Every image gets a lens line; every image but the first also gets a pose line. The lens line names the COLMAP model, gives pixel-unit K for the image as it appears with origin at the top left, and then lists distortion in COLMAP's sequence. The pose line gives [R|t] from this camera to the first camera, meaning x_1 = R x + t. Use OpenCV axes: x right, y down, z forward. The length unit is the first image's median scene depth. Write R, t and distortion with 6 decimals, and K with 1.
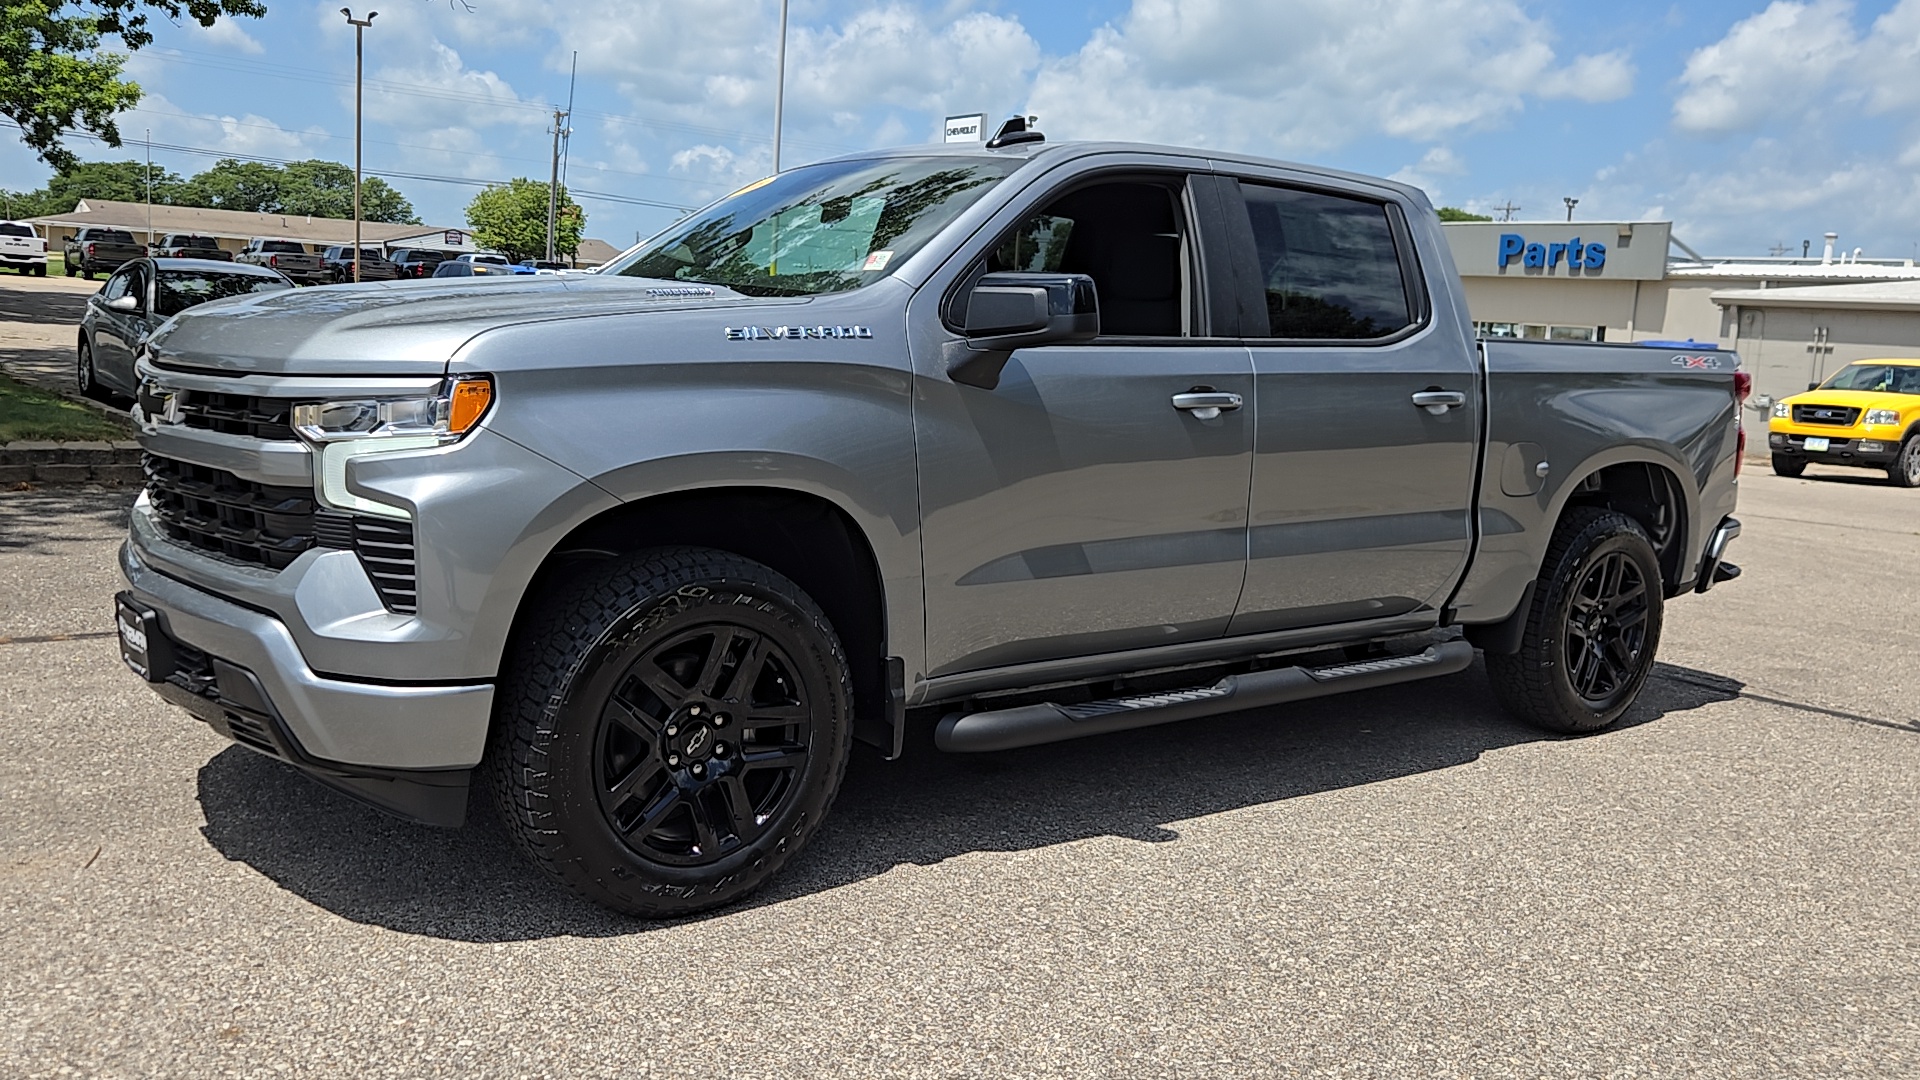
lens RADIAL K [[1611.6, 0, 952.0], [0, 1611.6, 532.0], [0, 0, 1]] dist [0.005240, 0.007786]
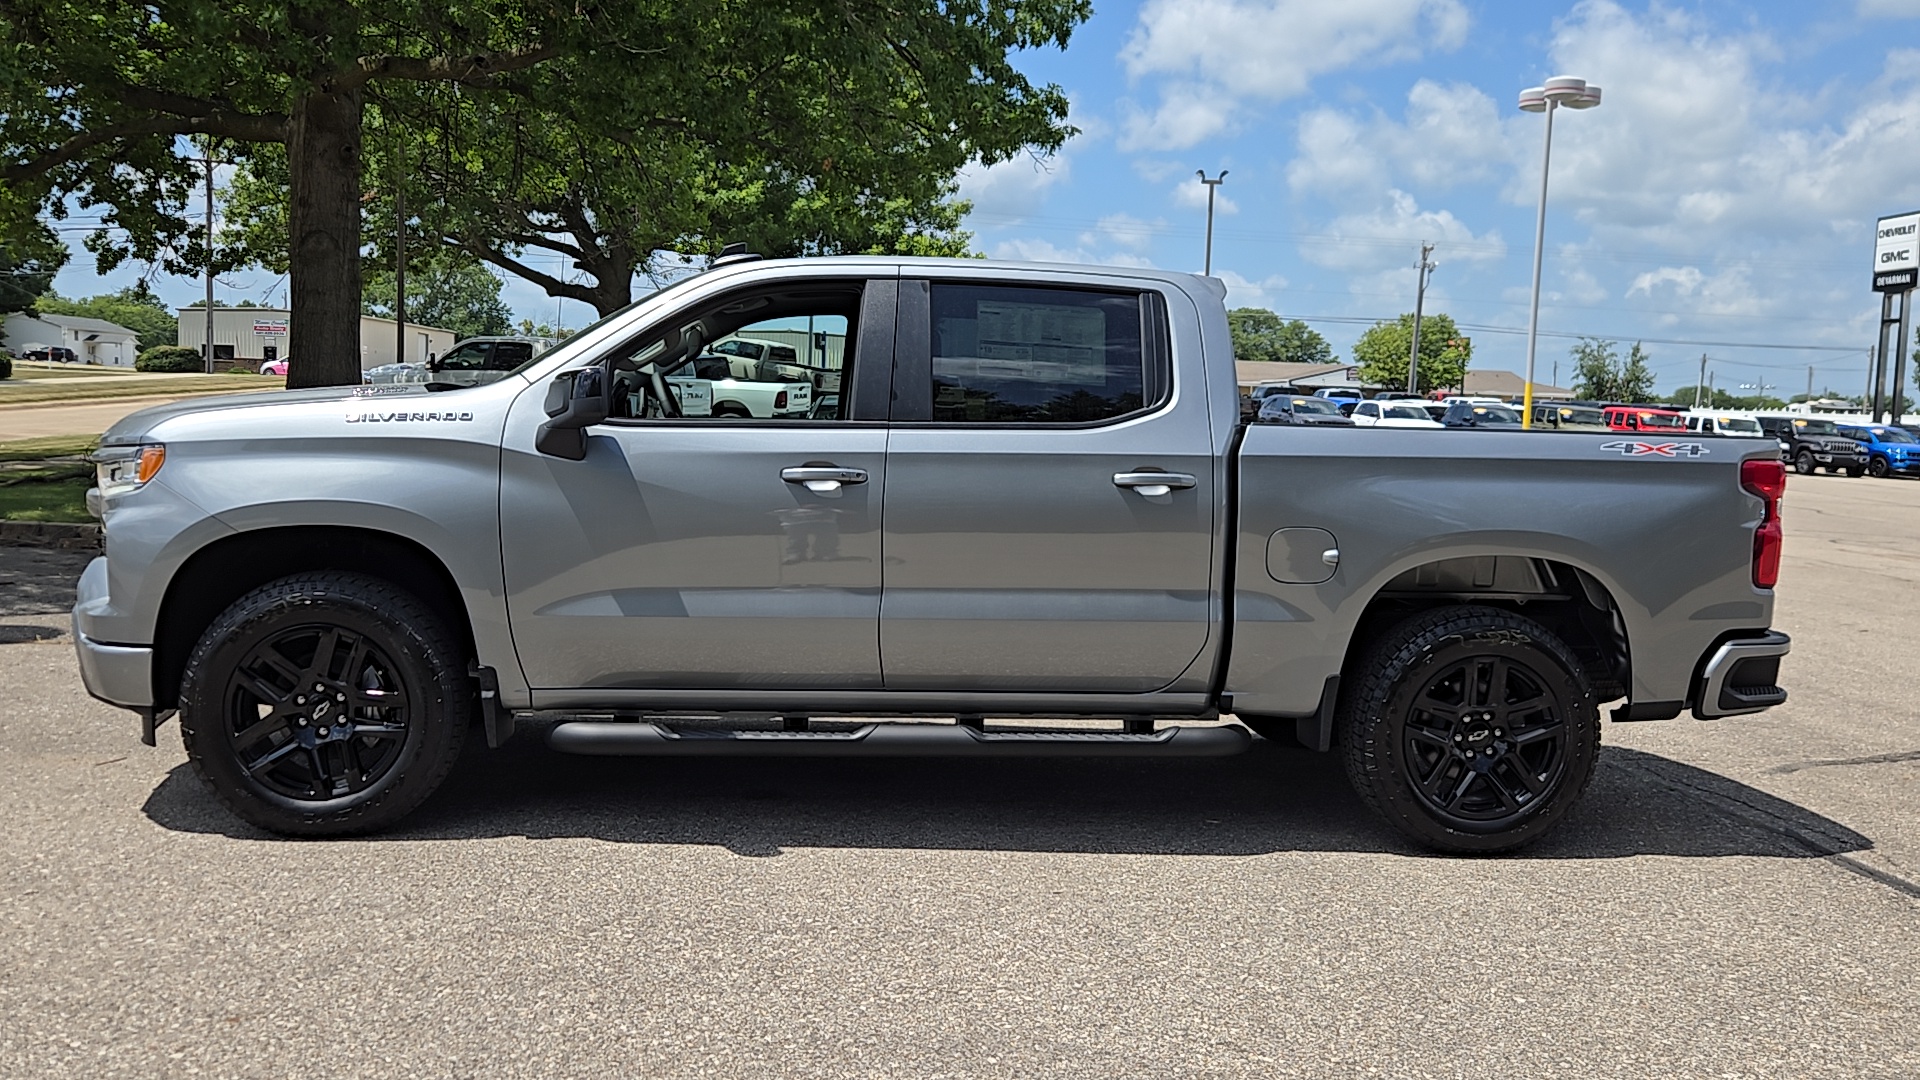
lens RADIAL K [[1620.8, 0, 957.9], [0, 1620.8, 533.9], [0, 0, 1]] dist [0.006363, -0.011720]
pose [[0.841096, 0.016627, -0.540630, 0.603115], [-0.061126, 0.996046, -0.064464, 0.019900], [0.537420, 0.087267, 0.838787, 0.063136]]
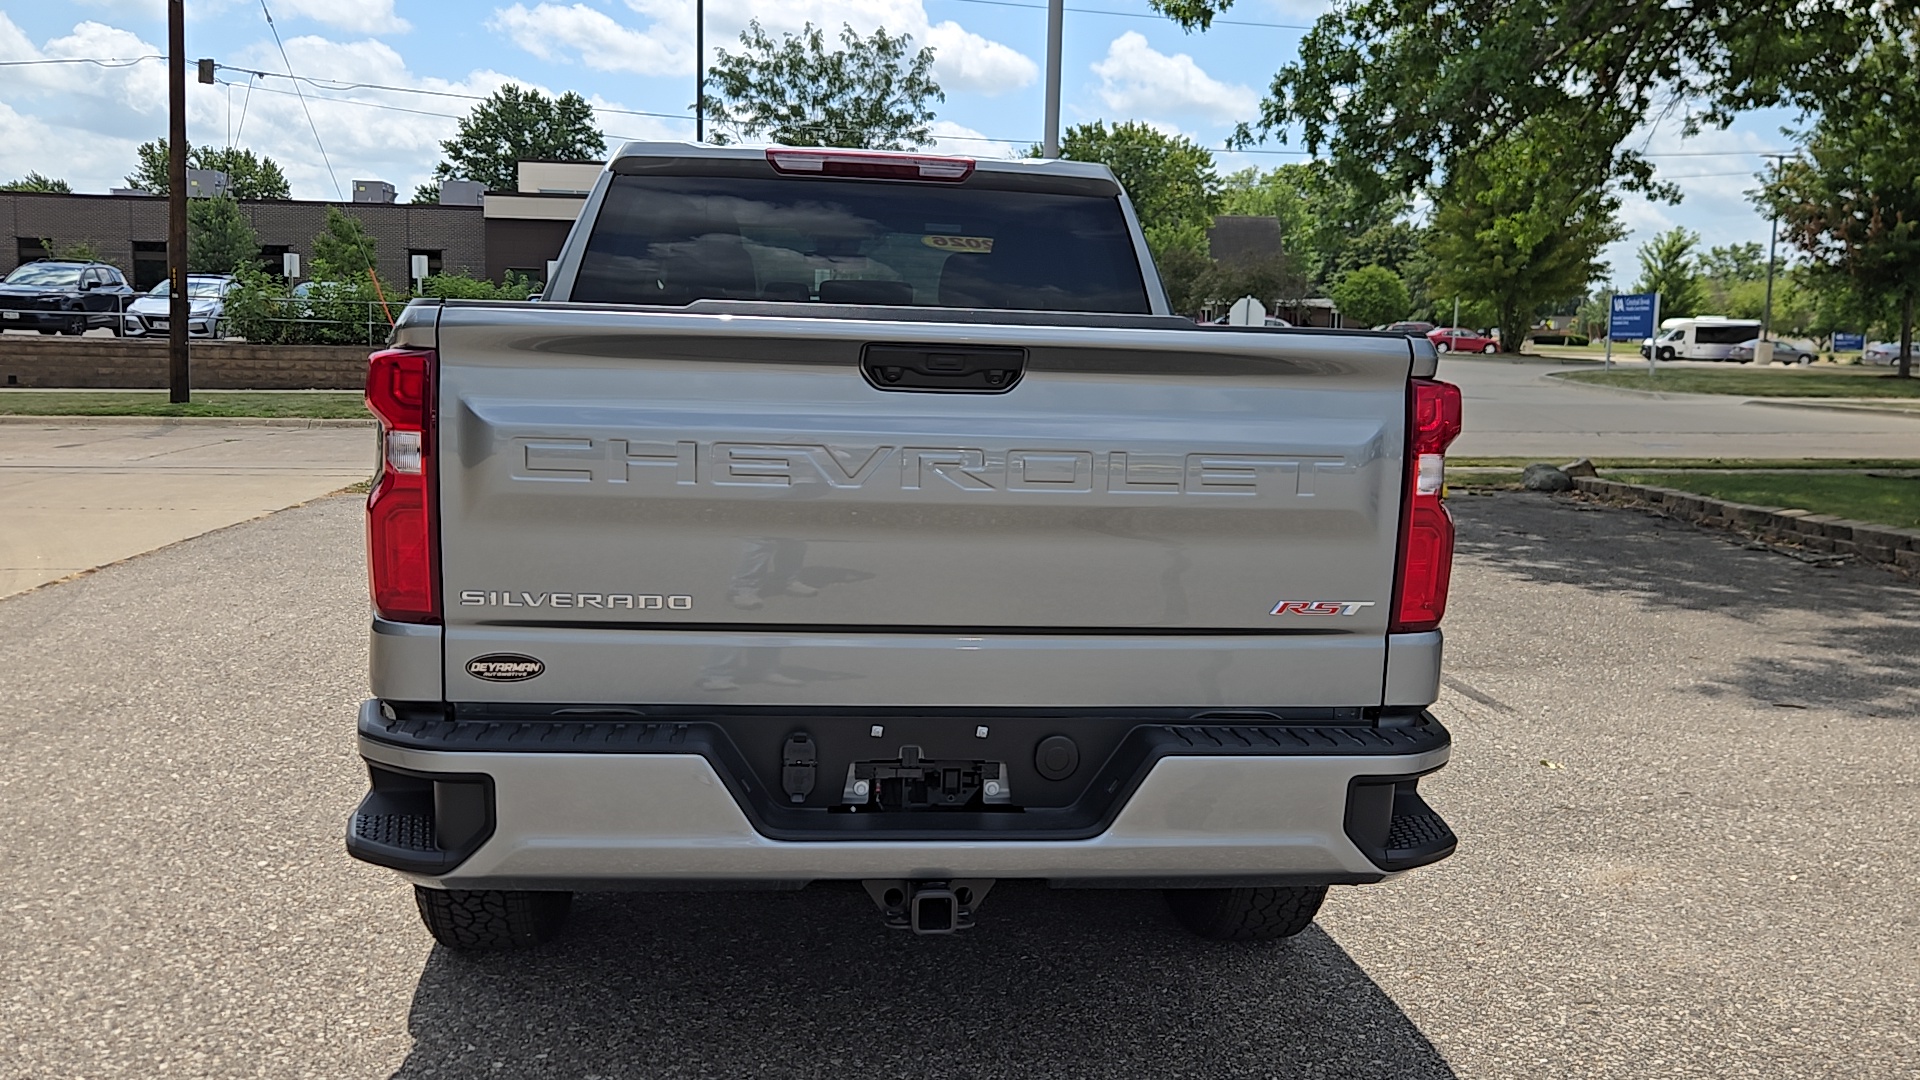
lens RADIAL K [[1611.6, 0, 952.0], [0, 1611.6, 532.0], [0, 0, 1]] dist [0.005240, 0.007786]
pose [[-0.513524, 0.034450, -0.857383, 0.780570], [-0.170349, 0.975213, 0.141214, -0.136687], [0.840996, 0.218571, -0.494927, 1.351197]]
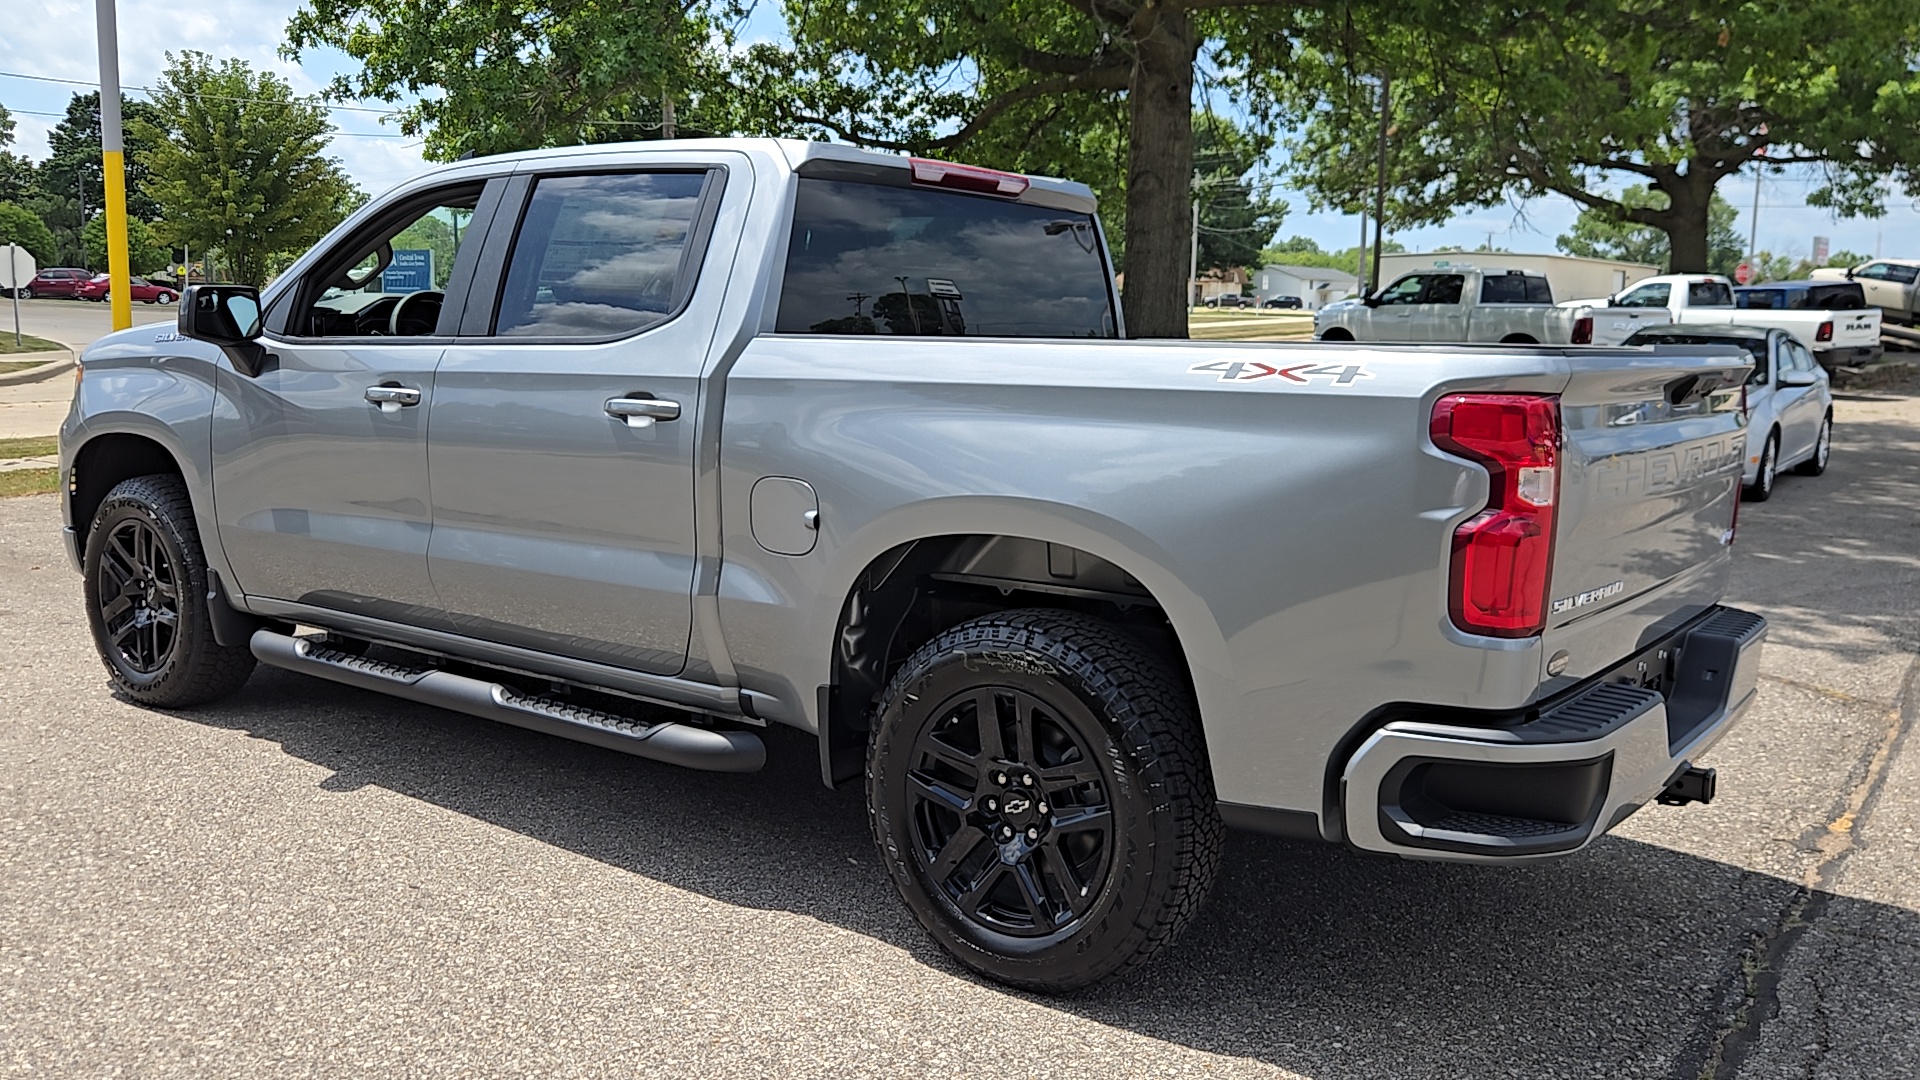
lens RADIAL K [[1620.8, 0, 957.9], [0, 1620.8, 533.9], [0, 0, 1]] dist [0.006363, -0.011720]
pose [[0.255753, 0.079786, -0.963444, 0.903901], [-0.133677, 0.989934, 0.046494, -0.063564], [0.957455, 0.116899, 0.263844, 0.761253]]
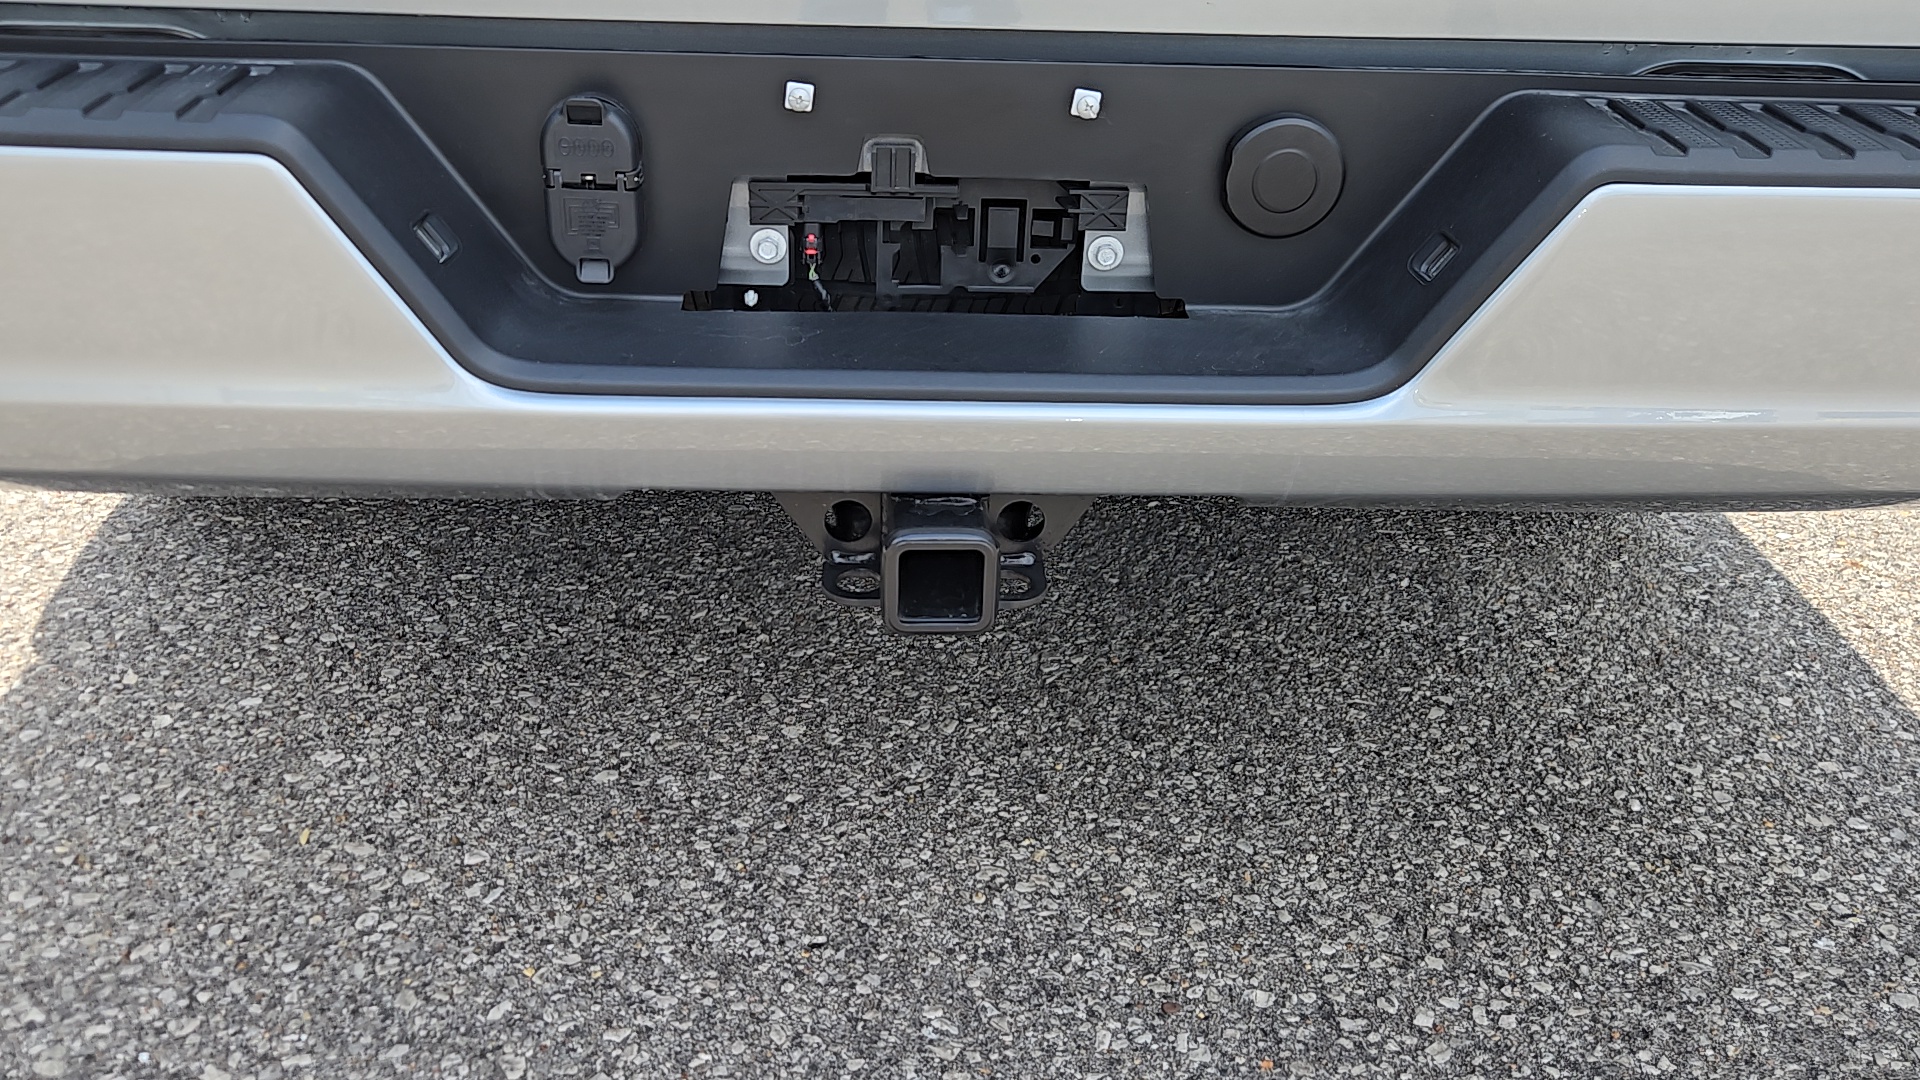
lens RADIAL K [[1611.6, 0, 952.0], [0, 1611.6, 532.0], [0, 0, 1]] dist [0.005240, 0.007786]
pose [[-0.577803, 0.334646, -0.744416, 0.553542], [-0.167013, 0.844300, 0.509180, -0.069502], [0.798906, 0.418533, -0.431949, 1.234603]]
